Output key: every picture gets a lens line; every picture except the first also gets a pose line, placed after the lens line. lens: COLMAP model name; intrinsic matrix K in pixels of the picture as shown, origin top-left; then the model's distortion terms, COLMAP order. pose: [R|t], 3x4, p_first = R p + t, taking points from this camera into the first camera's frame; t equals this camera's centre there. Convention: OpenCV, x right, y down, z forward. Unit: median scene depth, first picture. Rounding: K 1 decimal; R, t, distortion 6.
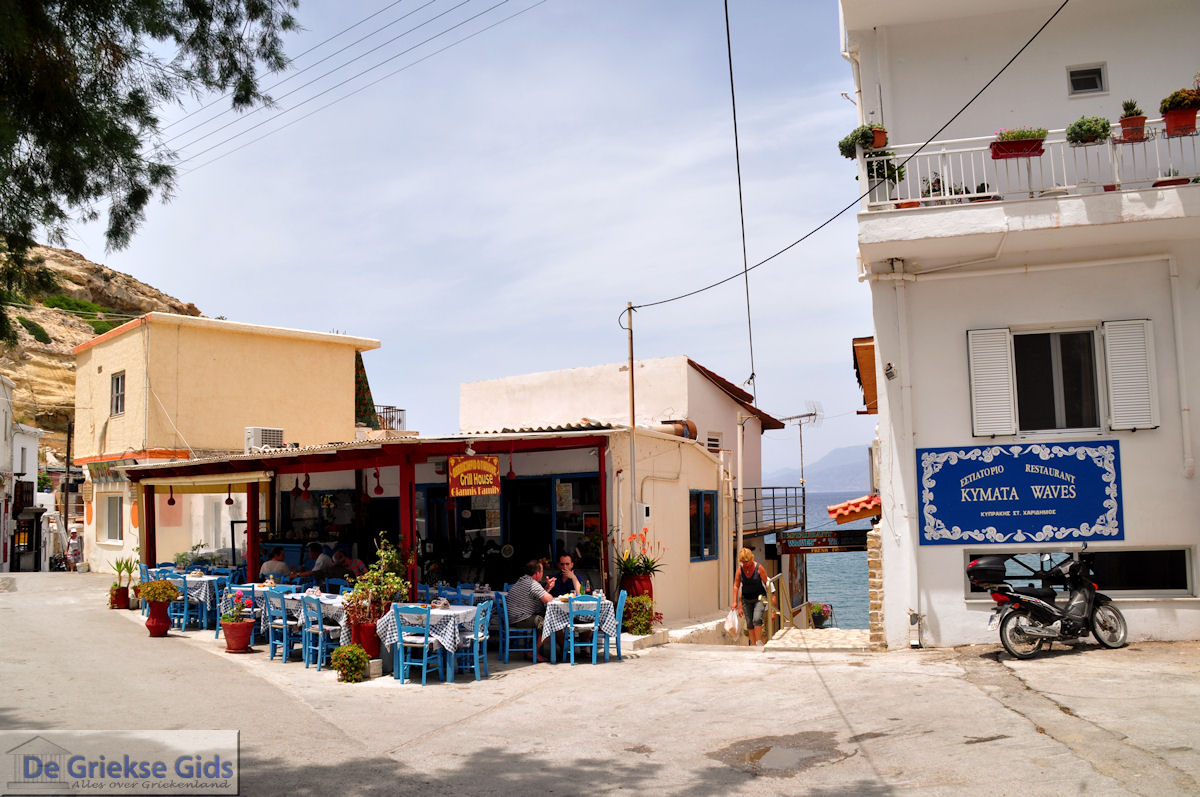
lens RADIAL K [[931.3, 0, 597.5], [0, 931.3, 416.6], [0, 0, 1]] dist [-0.166065, 0.107305]
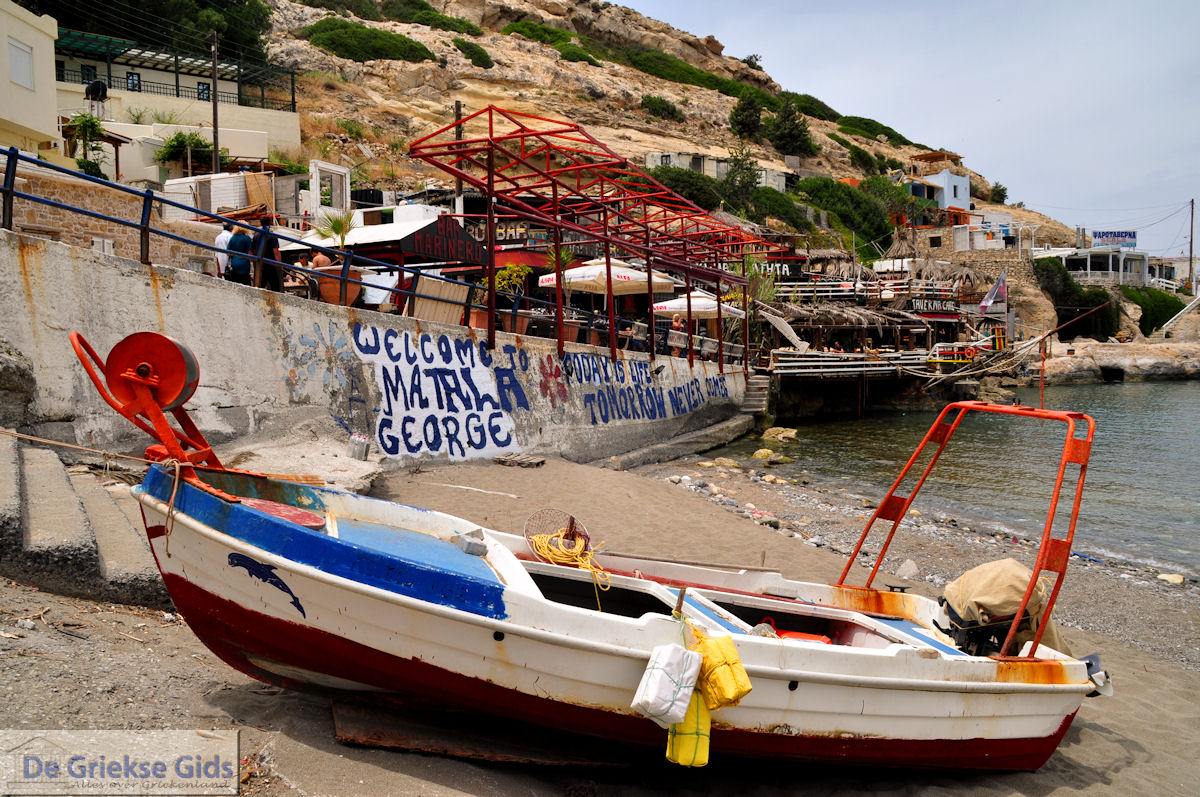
lens RADIAL K [[942.6, 0, 596.2], [0, 942.6, 418.4], [0, 0, 1]] dist [-0.165131, 0.116911]
pose [[0.811025, 0.045166, -0.583266, -0.095200], [0.060723, 0.985131, 0.160719, 0.084011], [0.581852, -0.165764, 0.796223, 0.400409]]
